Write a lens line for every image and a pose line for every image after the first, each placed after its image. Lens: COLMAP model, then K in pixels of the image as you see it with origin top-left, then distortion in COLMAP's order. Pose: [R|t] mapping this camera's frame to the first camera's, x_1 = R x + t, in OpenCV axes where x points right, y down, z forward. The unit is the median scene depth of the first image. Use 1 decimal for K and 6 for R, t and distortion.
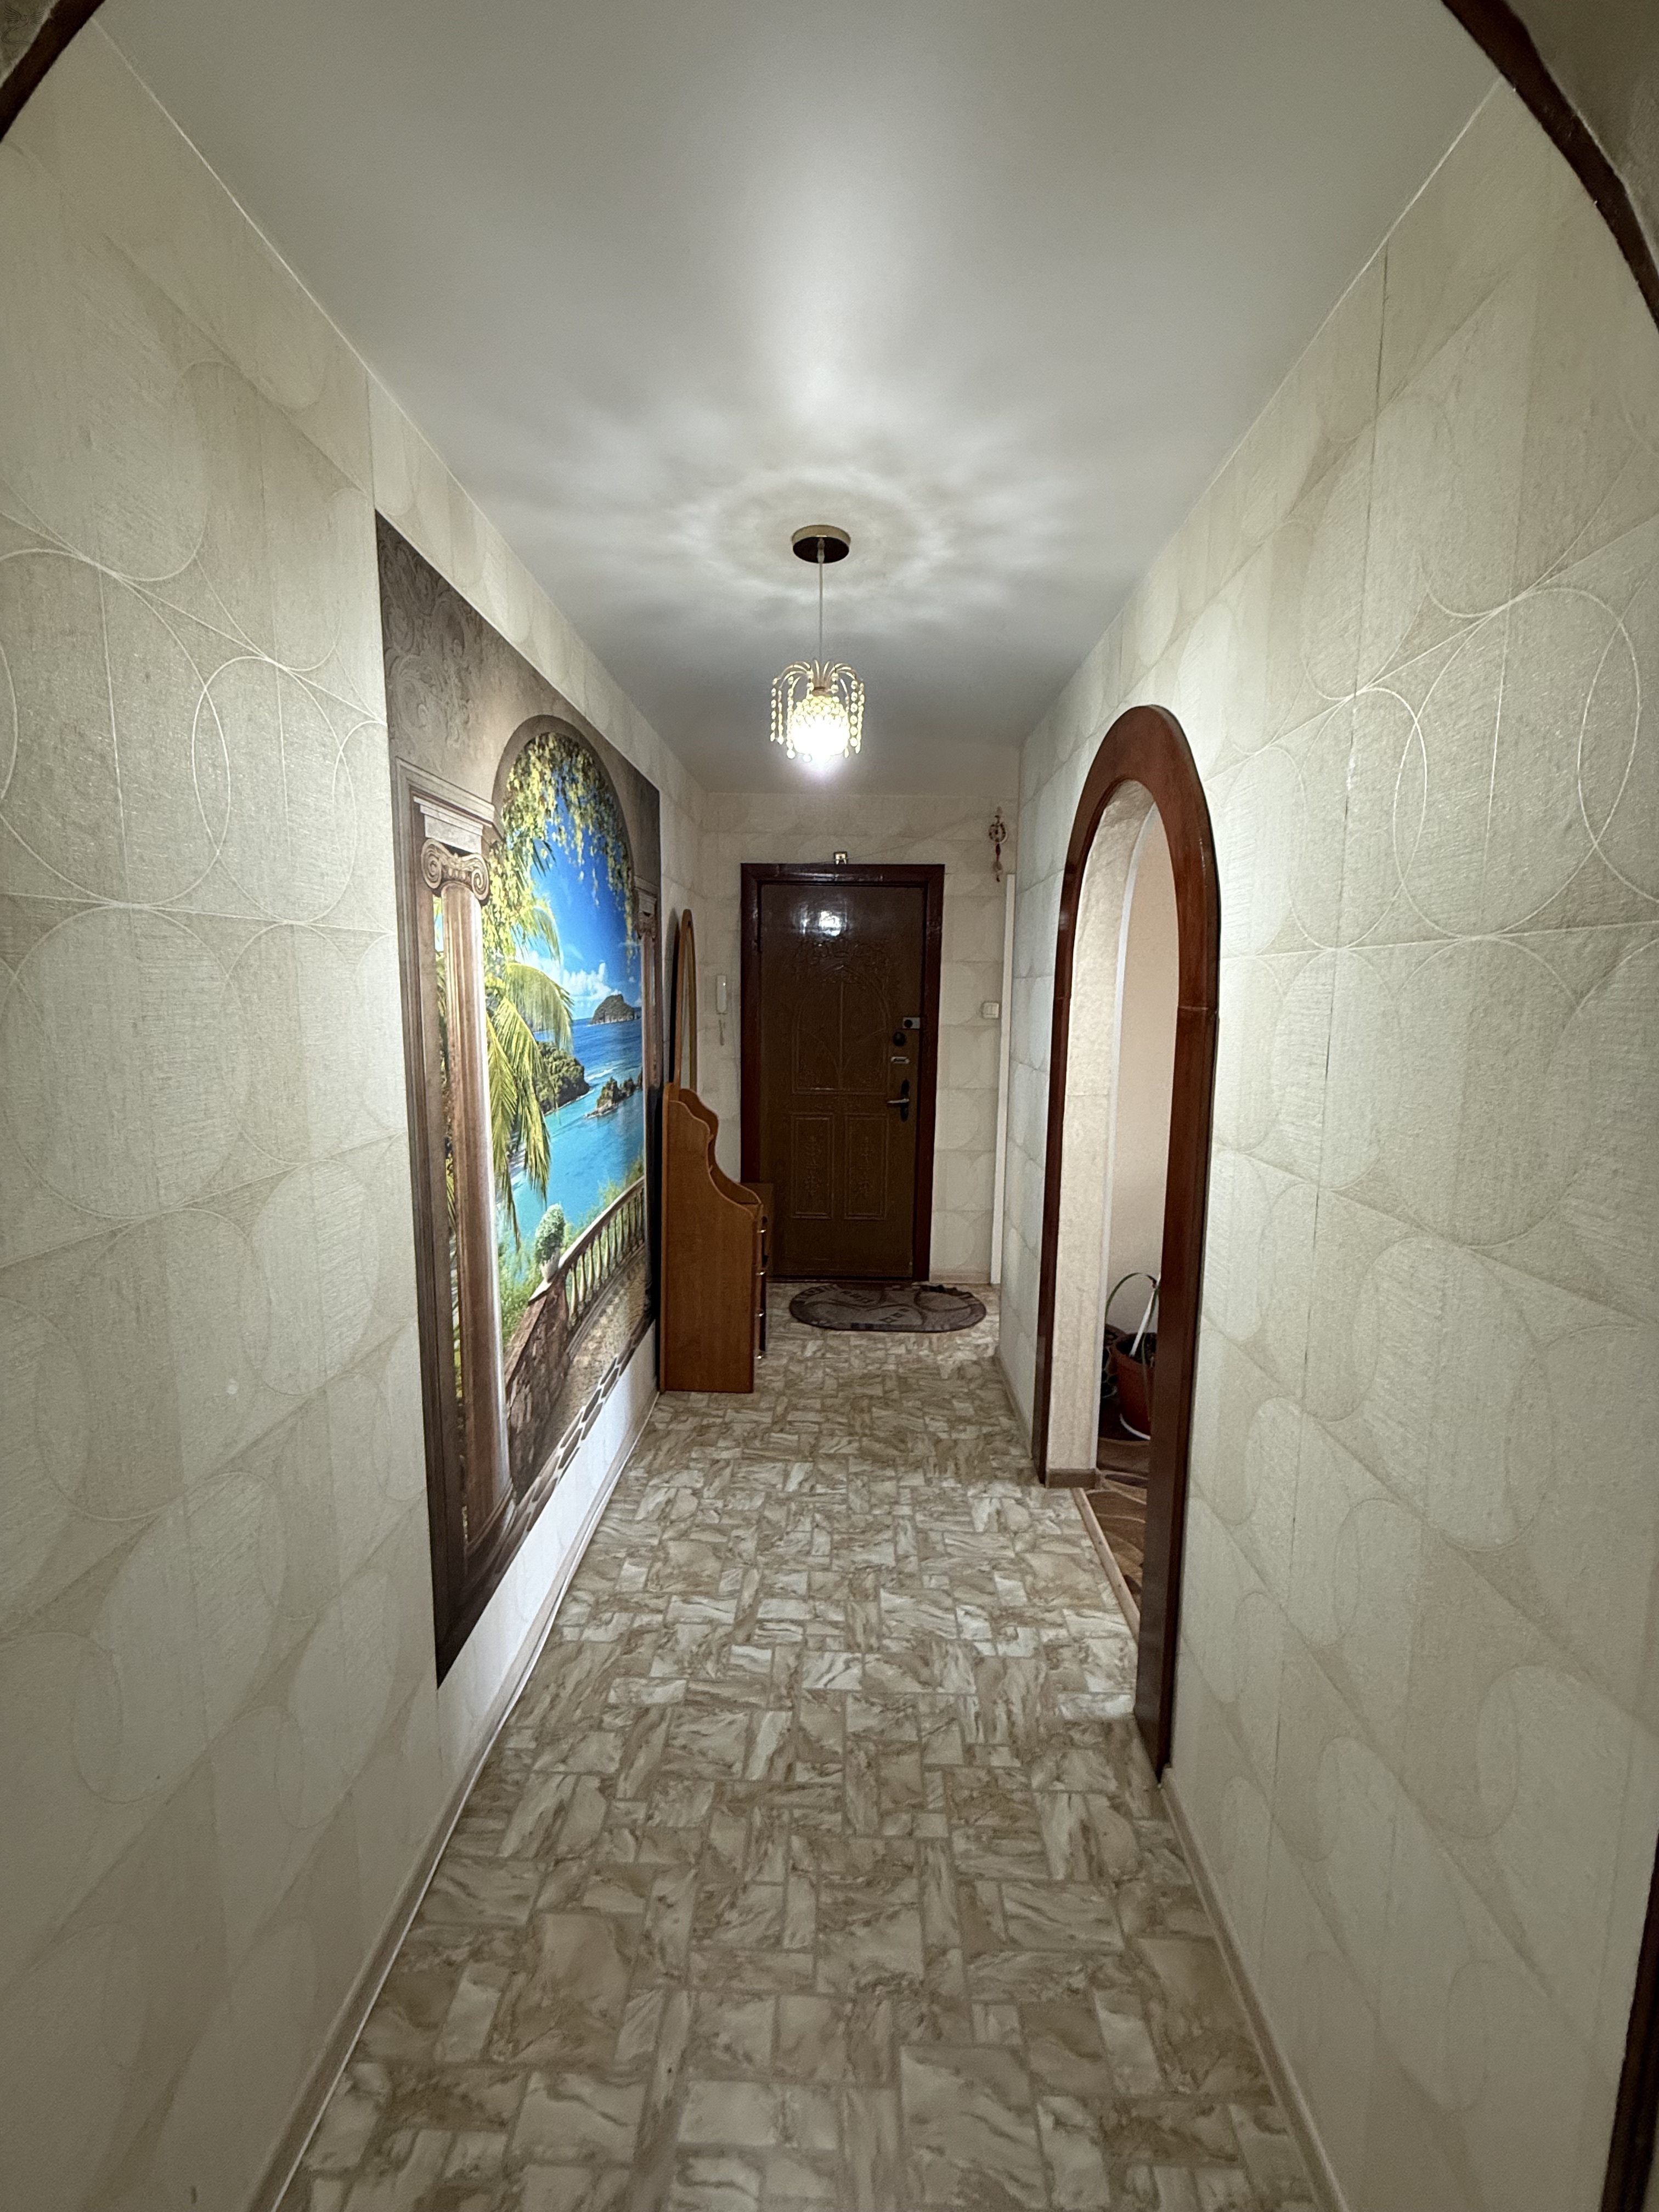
lens RADIAL K [[878.5, 0, 831.5], [0, 878.5, 1093.6], [0, 0, 1]] dist [-0.001558, -0.000466]
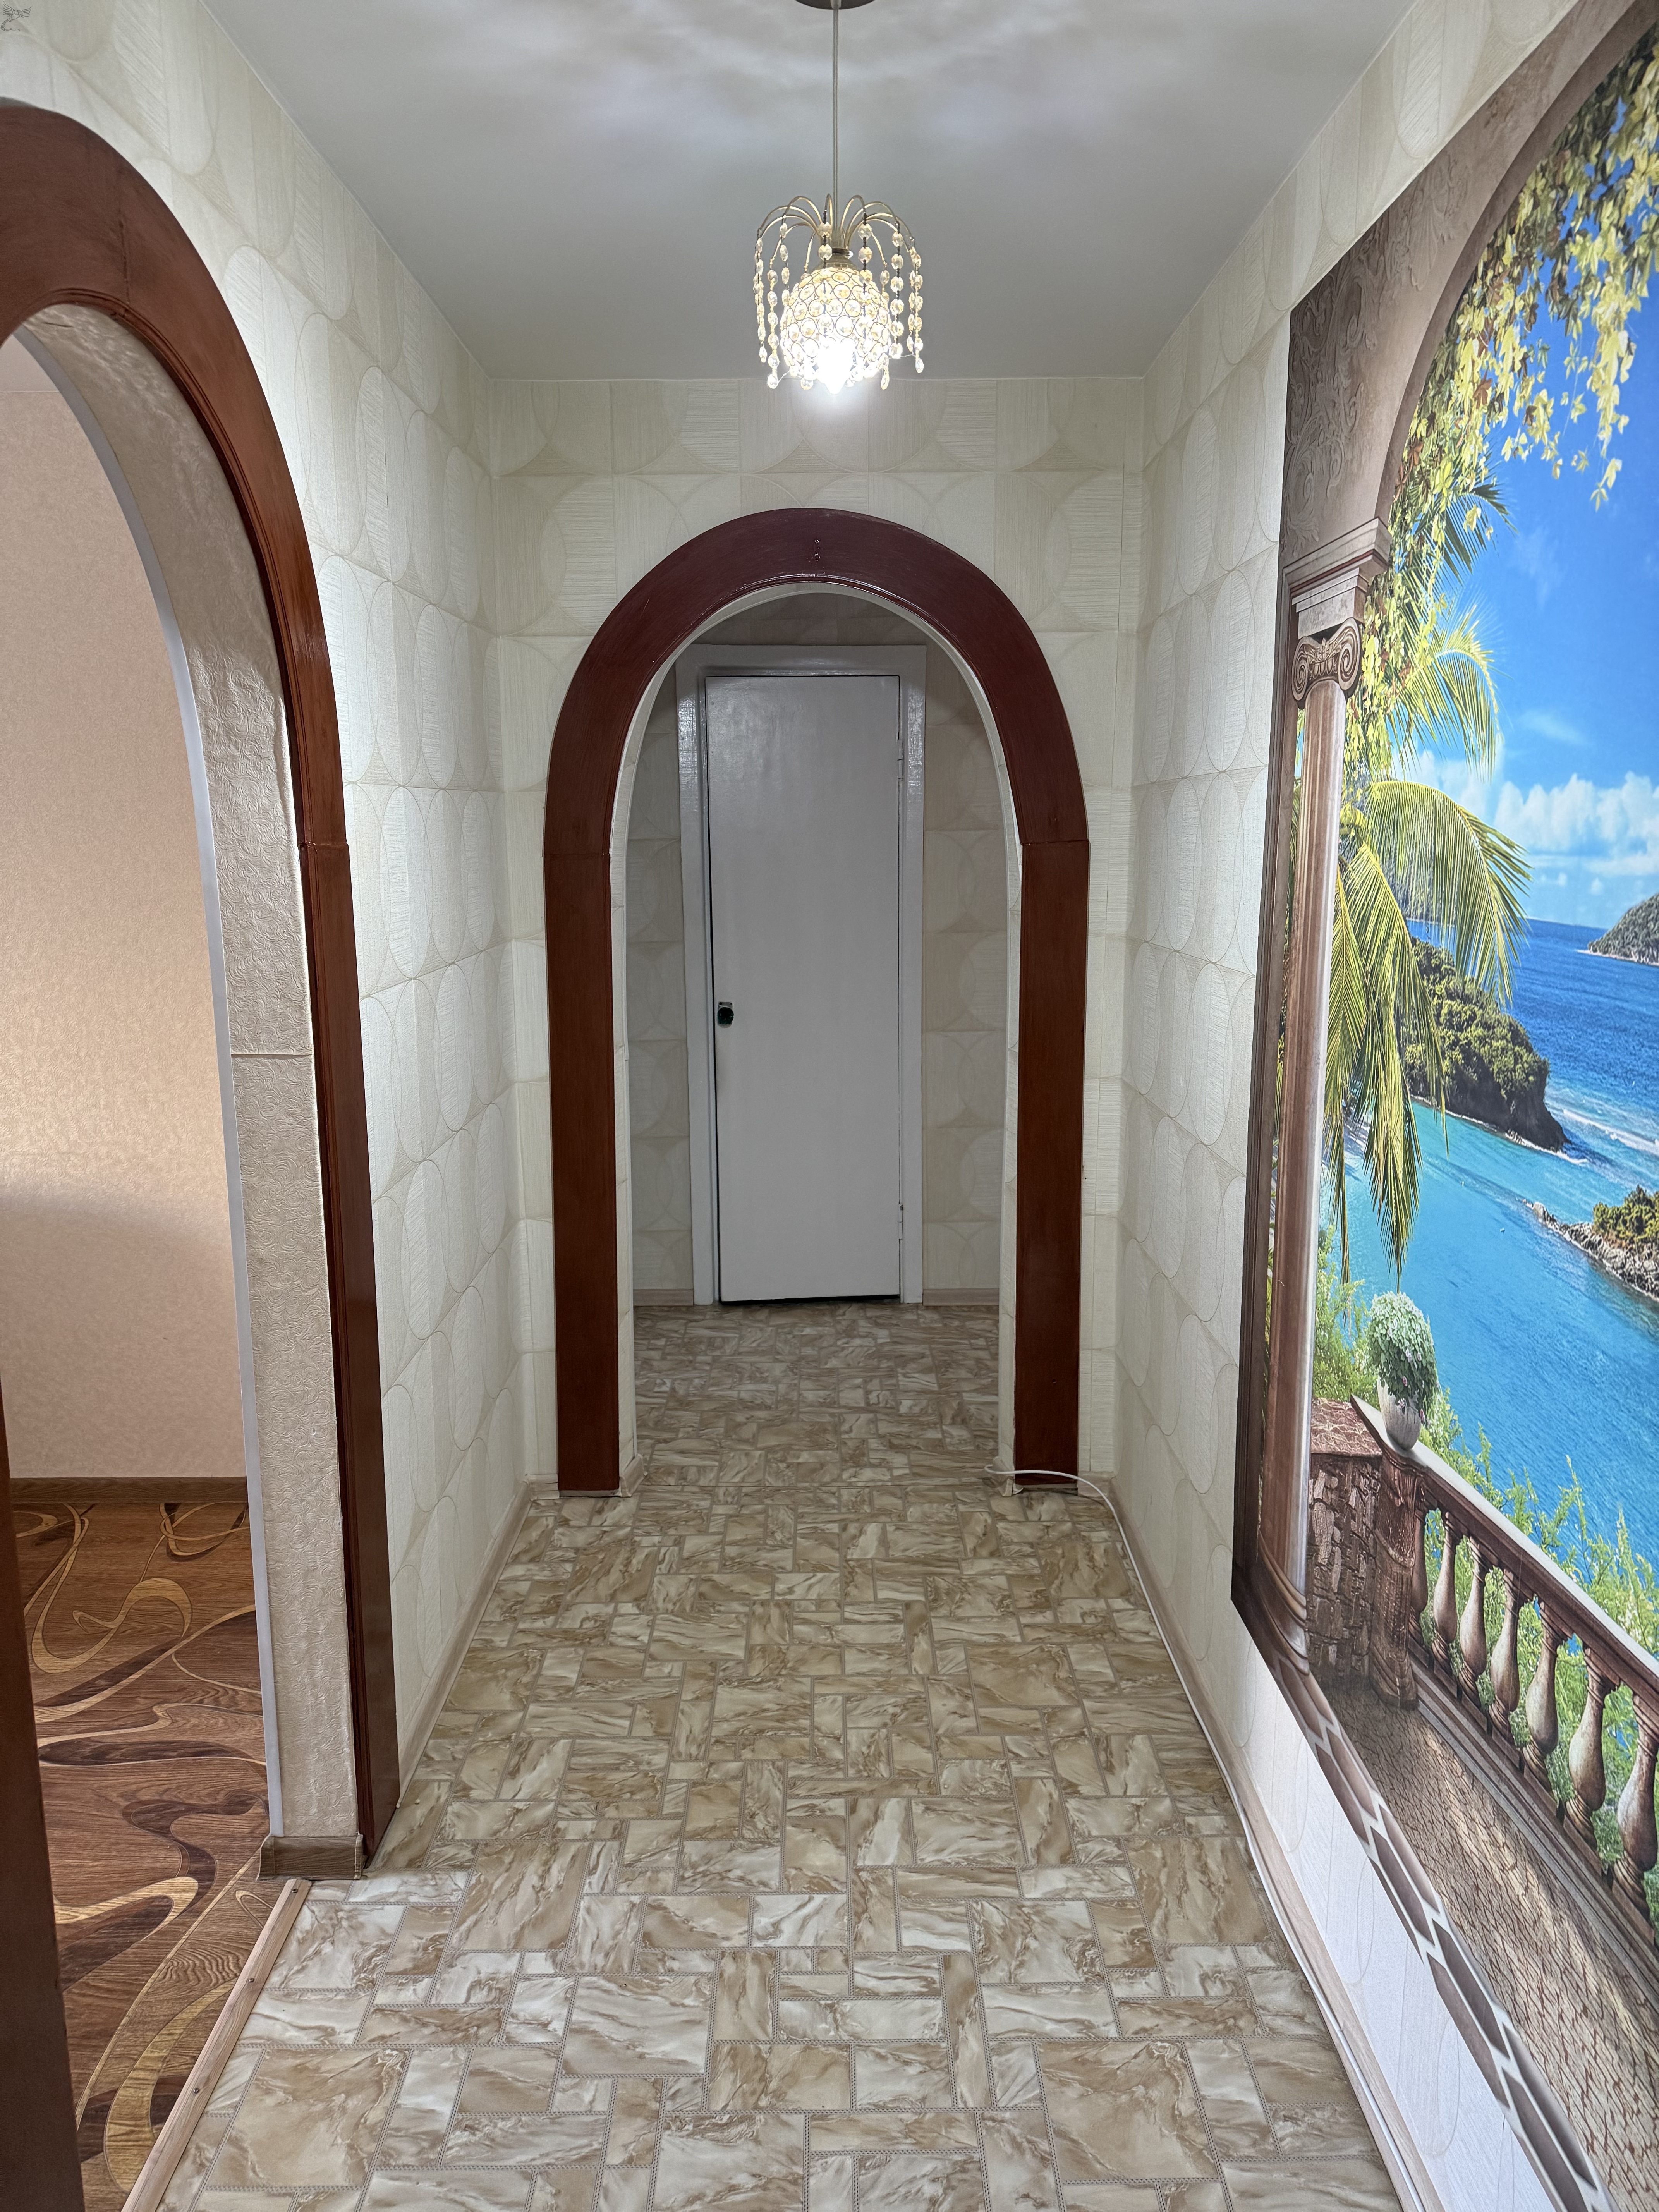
lens RADIAL K [[1551.8, 0, 829.5], [0, 1551.8, 1106.0], [0, 0, 1]] dist [0.044024, -0.049575]
pose [[-0.999529, -0.003234, -0.030511, 0.016778], [-0.012236, 0.953938, 0.299753, -0.239961], [0.028137, 0.299985, -0.953529, 1.956629]]
